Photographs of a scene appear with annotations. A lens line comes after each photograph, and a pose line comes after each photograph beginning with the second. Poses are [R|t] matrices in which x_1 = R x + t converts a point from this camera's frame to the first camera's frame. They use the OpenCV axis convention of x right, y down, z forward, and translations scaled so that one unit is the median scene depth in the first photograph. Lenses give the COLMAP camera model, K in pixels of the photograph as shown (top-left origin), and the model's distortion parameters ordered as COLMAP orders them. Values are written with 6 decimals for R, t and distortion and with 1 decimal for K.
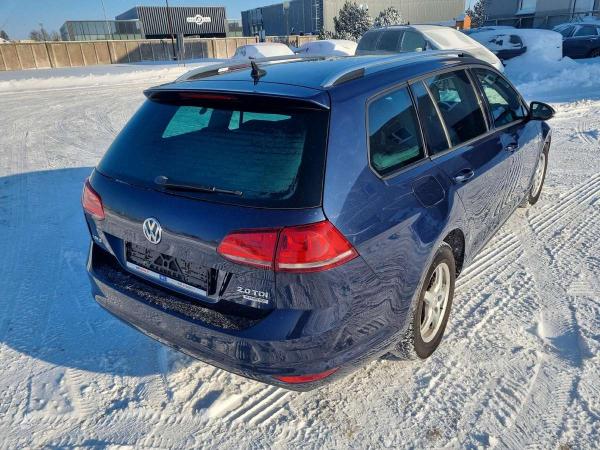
lens RADIAL K [[447.8, 0, 305.3], [0, 447.8, 231.0], [0, 0, 1]] dist [0.061794, -0.028075]
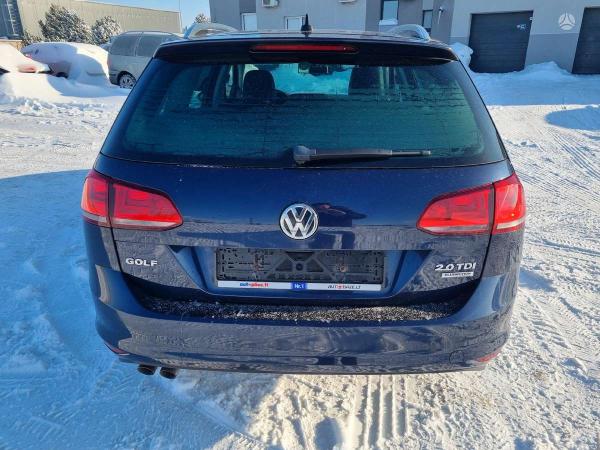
lens RADIAL K [[447.8, 0, 308.5], [0, 447.8, 228.6], [0, 0, 1]] dist [0.061794, -0.028075]
pose [[0.833625, -0.155381, 0.530025, -0.626371], [0.175784, 0.984354, 0.012097, 0.004074], [-0.523612, 0.083086, 0.847896, 0.327787]]
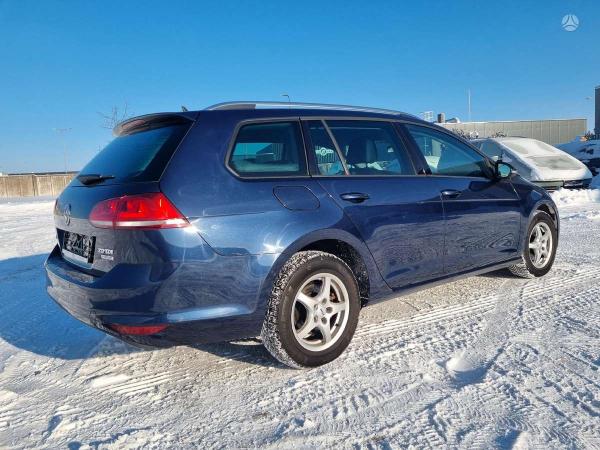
lens RADIAL K [[447.8, 0, 304.6], [0, 447.8, 220.4], [0, 0, 1]] dist [0.061794, -0.028075]
pose [[0.965891, 0.019069, -0.258245, 0.582813], [-0.090942, 0.958740, -0.269347, 0.270355], [0.242454, 0.283645, 0.927772, -0.042058]]
